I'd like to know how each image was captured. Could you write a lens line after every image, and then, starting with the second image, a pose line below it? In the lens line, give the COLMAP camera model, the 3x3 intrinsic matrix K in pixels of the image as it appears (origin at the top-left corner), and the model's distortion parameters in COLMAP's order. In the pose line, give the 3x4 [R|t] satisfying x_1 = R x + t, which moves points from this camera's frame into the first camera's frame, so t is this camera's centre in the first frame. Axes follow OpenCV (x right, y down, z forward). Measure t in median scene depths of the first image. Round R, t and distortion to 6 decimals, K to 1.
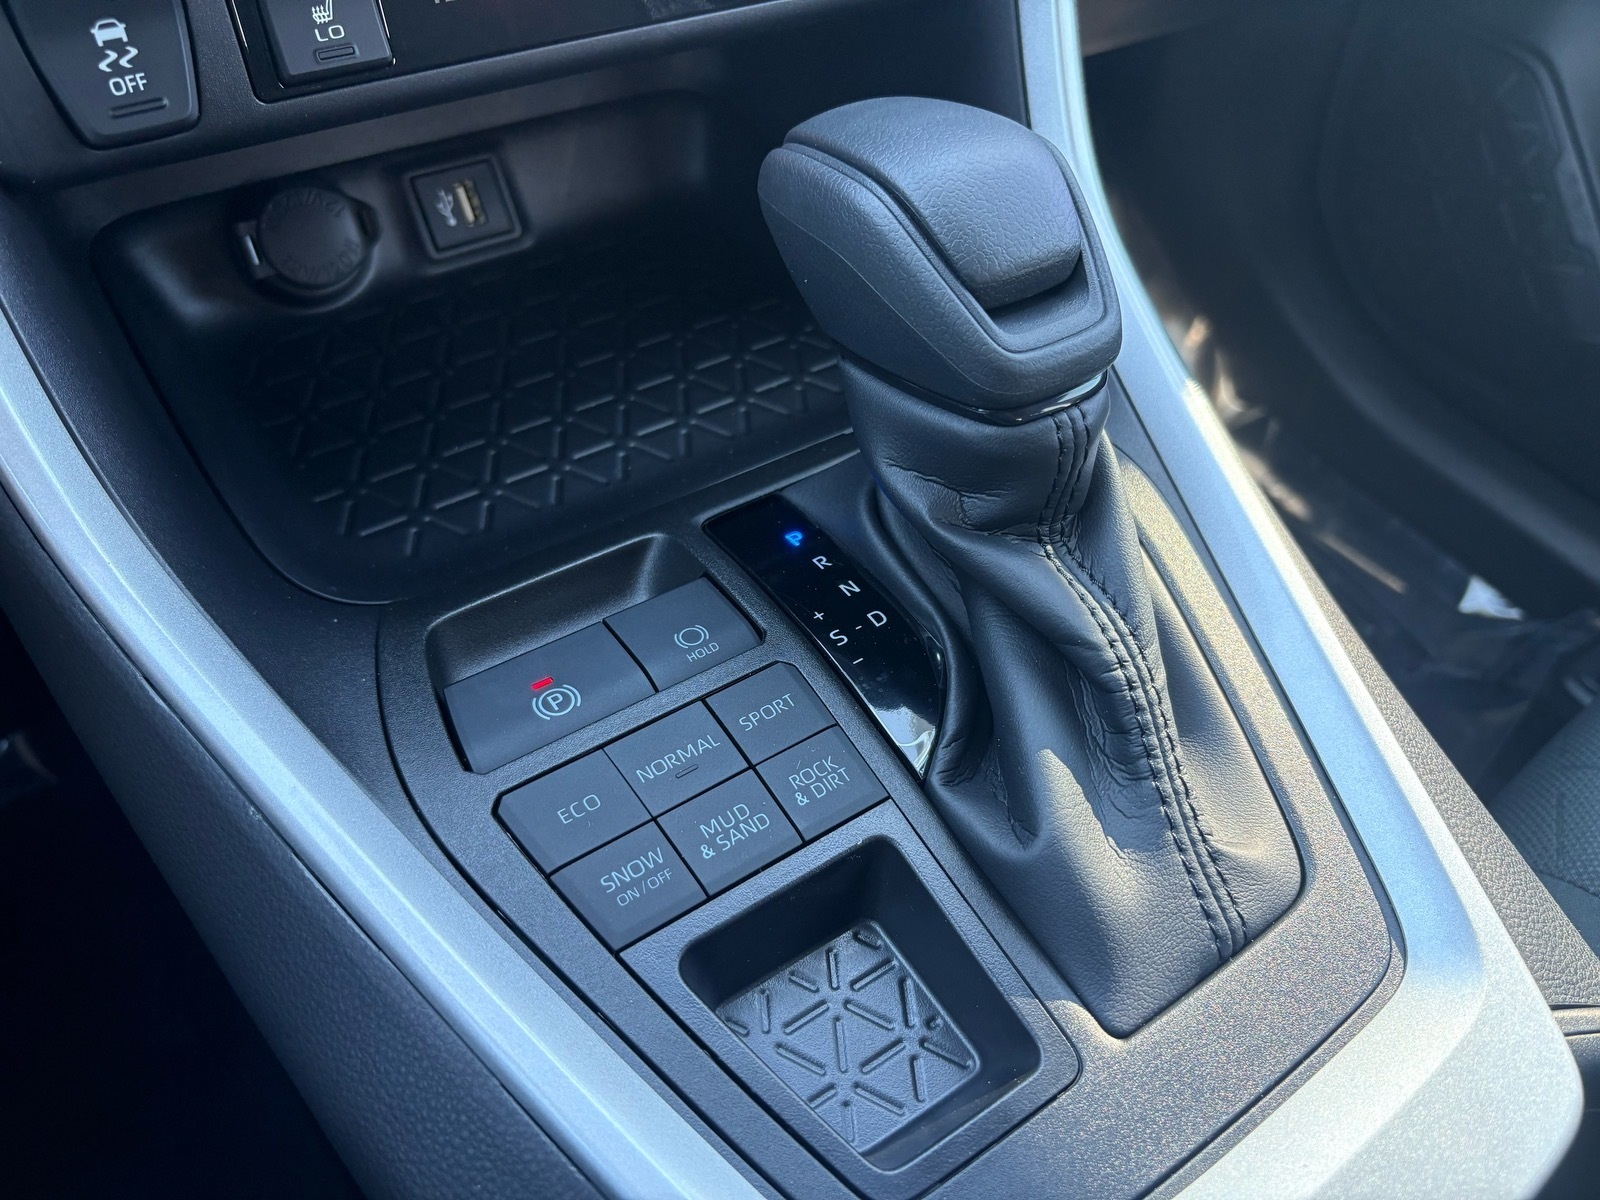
lens RADIAL K [[1240.1, 0, 801.2], [0, 1240.1, 599.2], [0, 0, 1]] dist [0.022885, -0.018350]
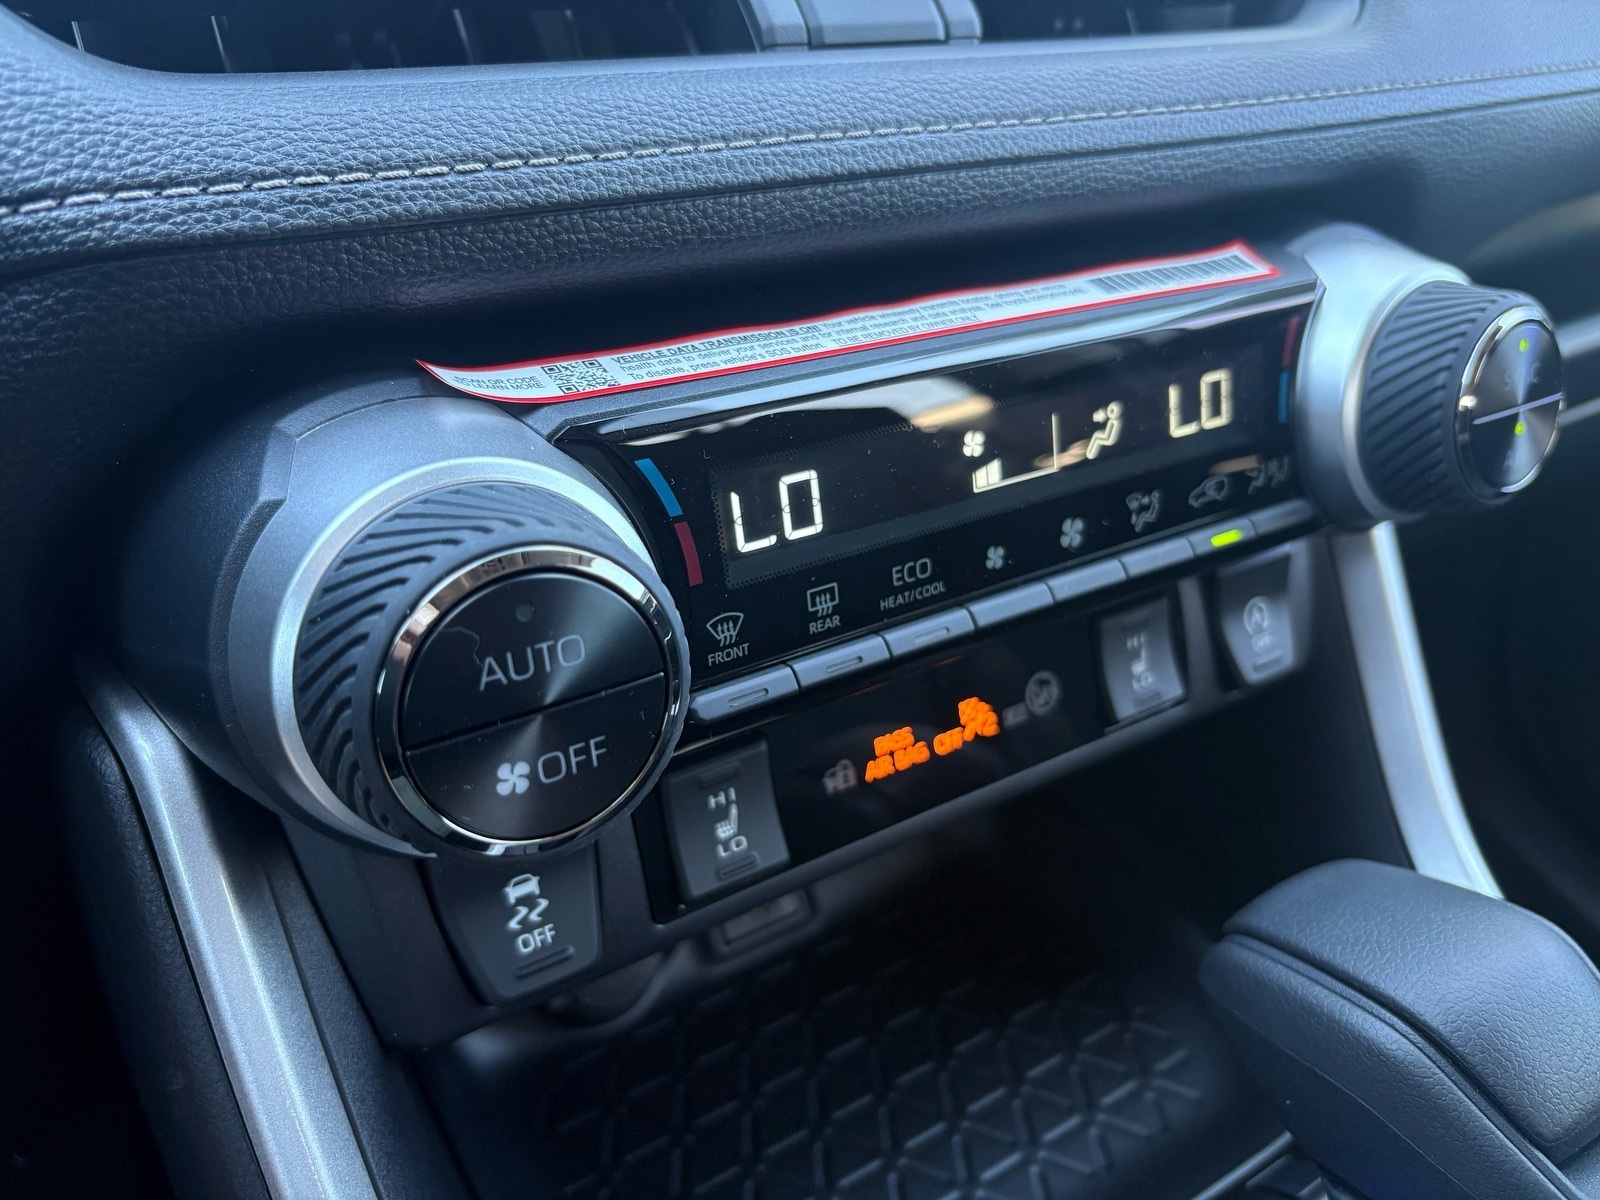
lens RADIAL K [[1240.1, 0, 794.6], [0, 1240.1, 587.4], [0, 0, 1]] dist [0.022885, -0.018350]
pose [[0.997869, -0.060684, -0.023982, -0.314102], [0.049317, 0.942063, -0.331790, -0.344907], [0.042727, 0.329900, 0.943049, 0.066349]]
